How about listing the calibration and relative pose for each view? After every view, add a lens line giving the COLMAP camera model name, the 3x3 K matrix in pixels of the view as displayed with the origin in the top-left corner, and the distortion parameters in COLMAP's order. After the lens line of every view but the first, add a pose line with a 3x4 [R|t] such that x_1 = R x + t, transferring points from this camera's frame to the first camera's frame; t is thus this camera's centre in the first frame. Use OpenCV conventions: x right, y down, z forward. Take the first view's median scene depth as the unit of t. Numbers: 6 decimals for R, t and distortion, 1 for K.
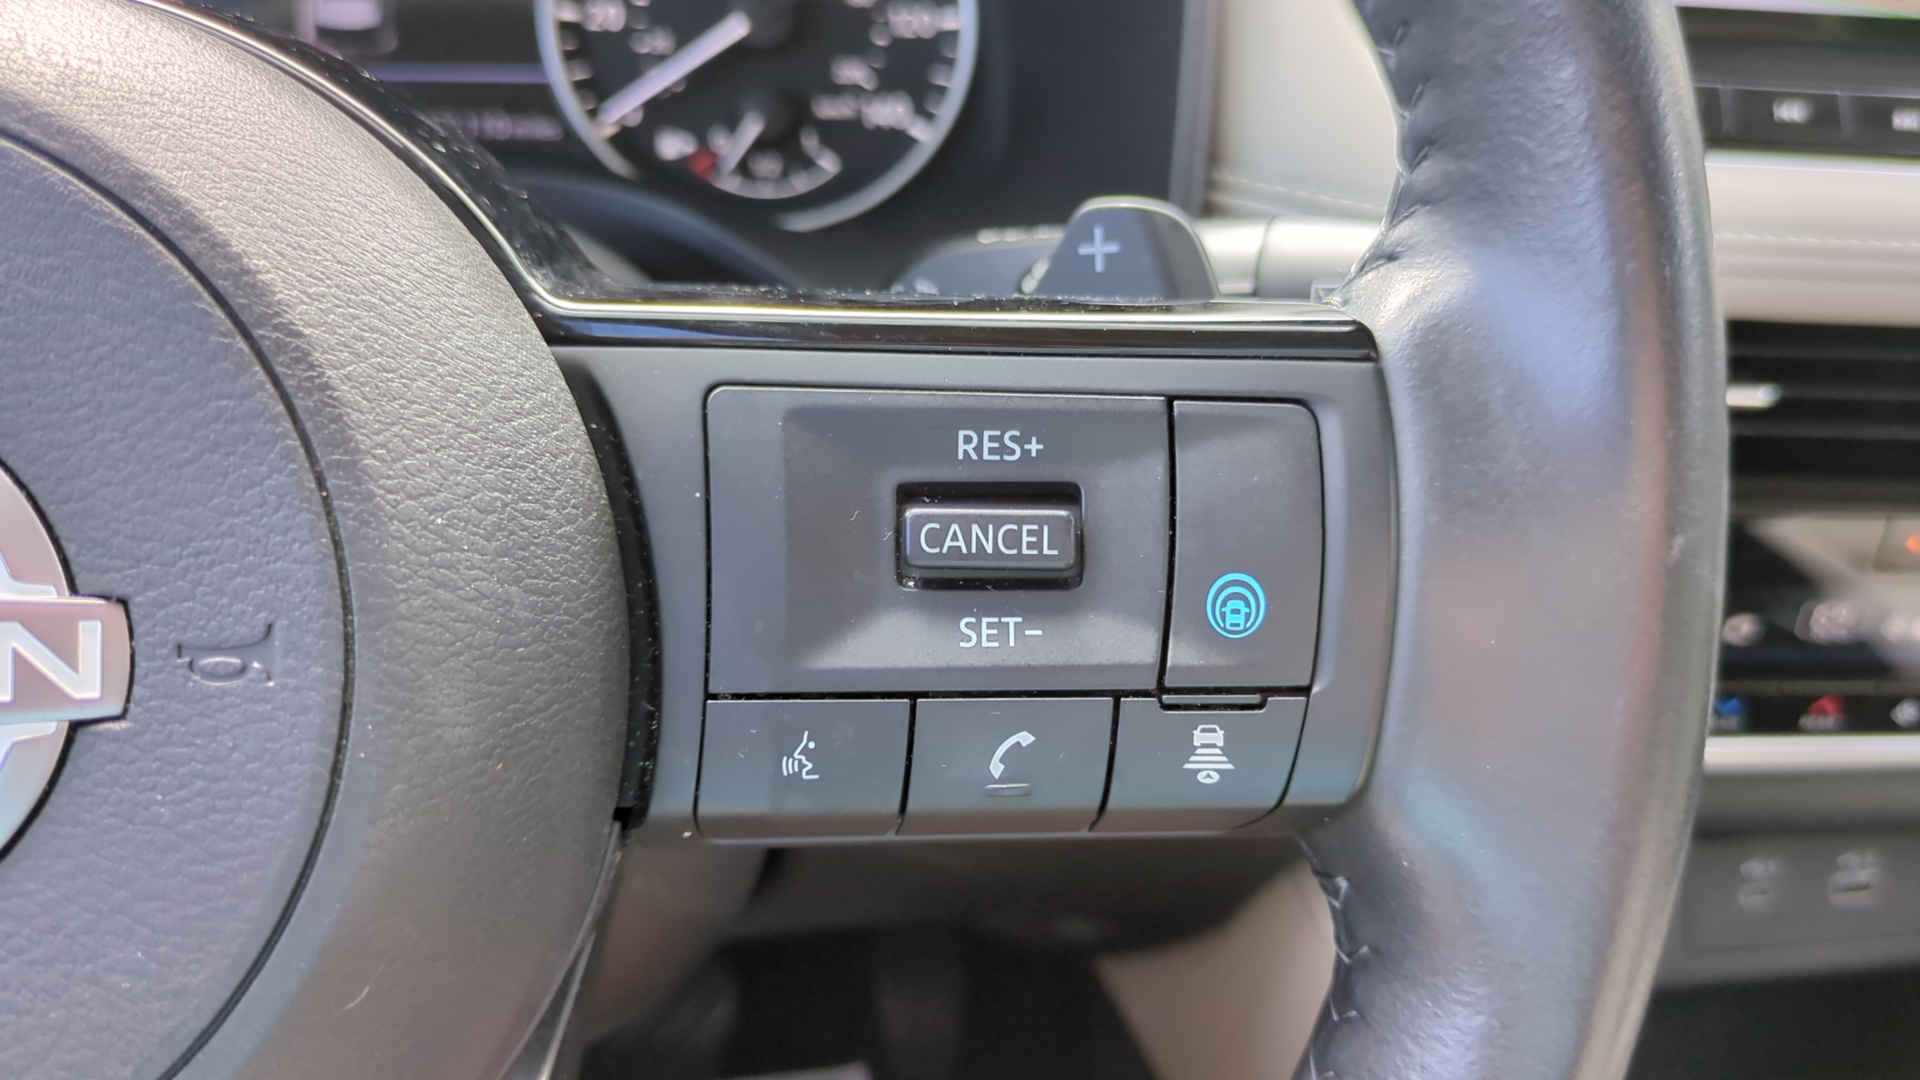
lens RADIAL K [[1526.0, 0, 960.0], [0, 1526.0, 540.0], [0, 0, 1]] dist [-0.004608, -0.001467]
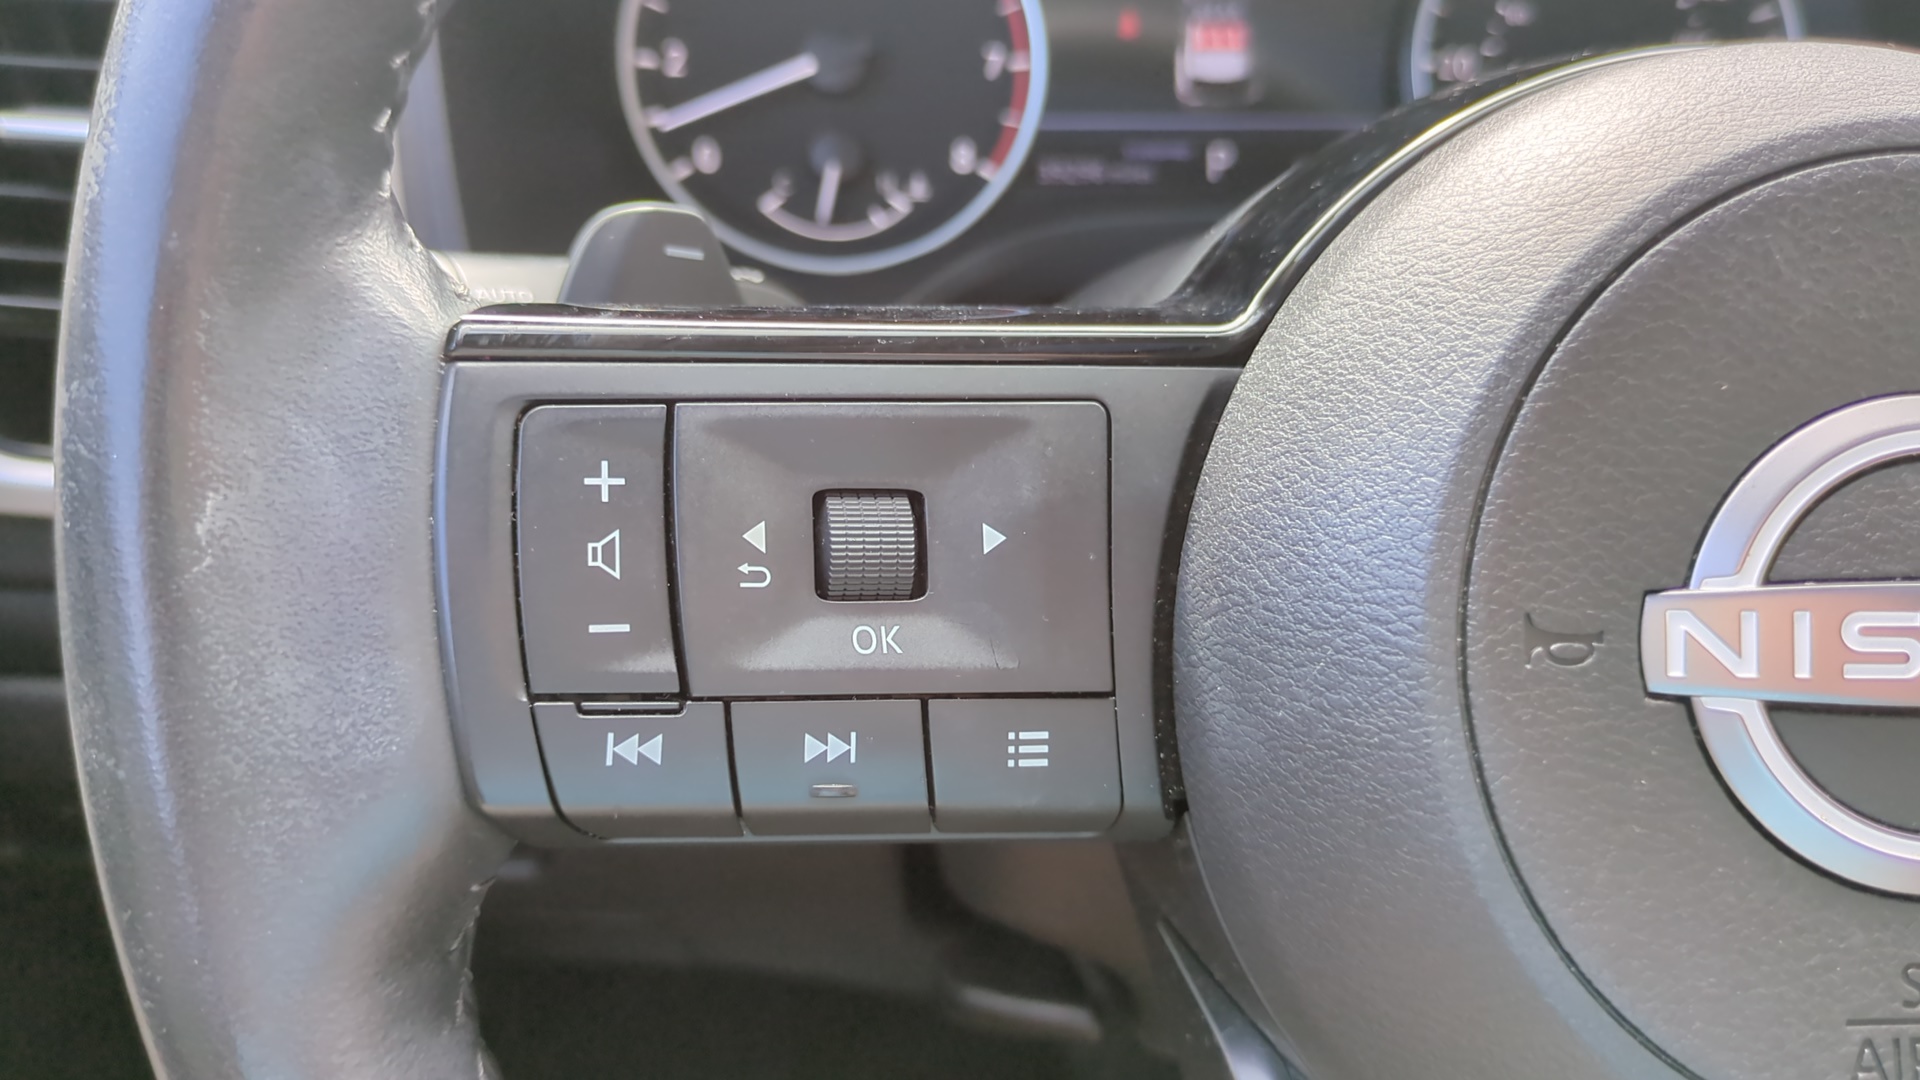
lens RADIAL K [[1526.0, 0, 960.0], [0, 1526.0, 540.0], [0, 0, 1]] dist [-0.004608, -0.001467]
pose [[0.996069, 0.008843, -0.088137, -1.102574], [-0.010102, 0.999853, -0.013848, 0.017230], [0.088001, 0.014684, 0.996012, -0.210438]]
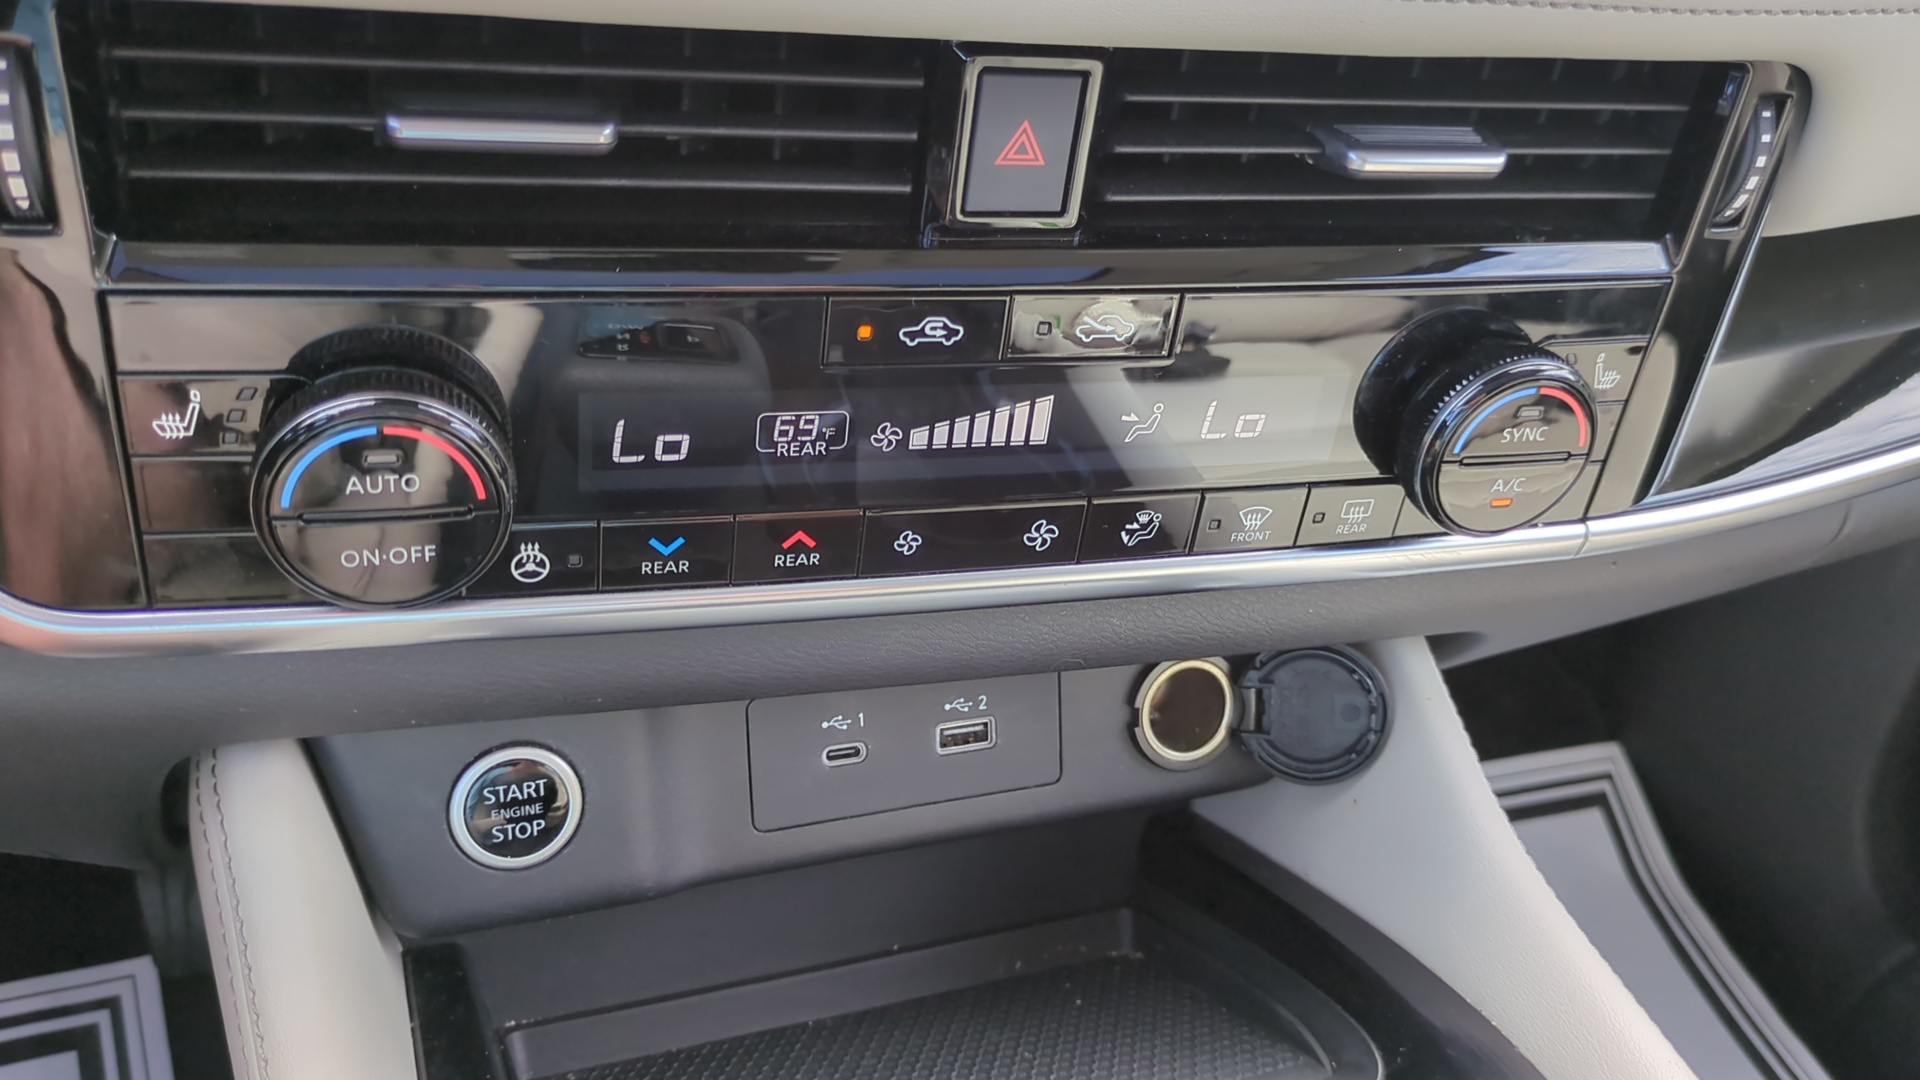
lens RADIAL K [[1526.0, 0, 960.0], [0, 1526.0, 540.0], [0, 0, 1]] dist [-0.004608, -0.001467]
pose [[0.973890, -0.044955, 0.222525, 1.031341], [0.013883, 0.990156, 0.139275, -0.004915], [-0.226595, -0.132549, 0.964928, 0.460100]]
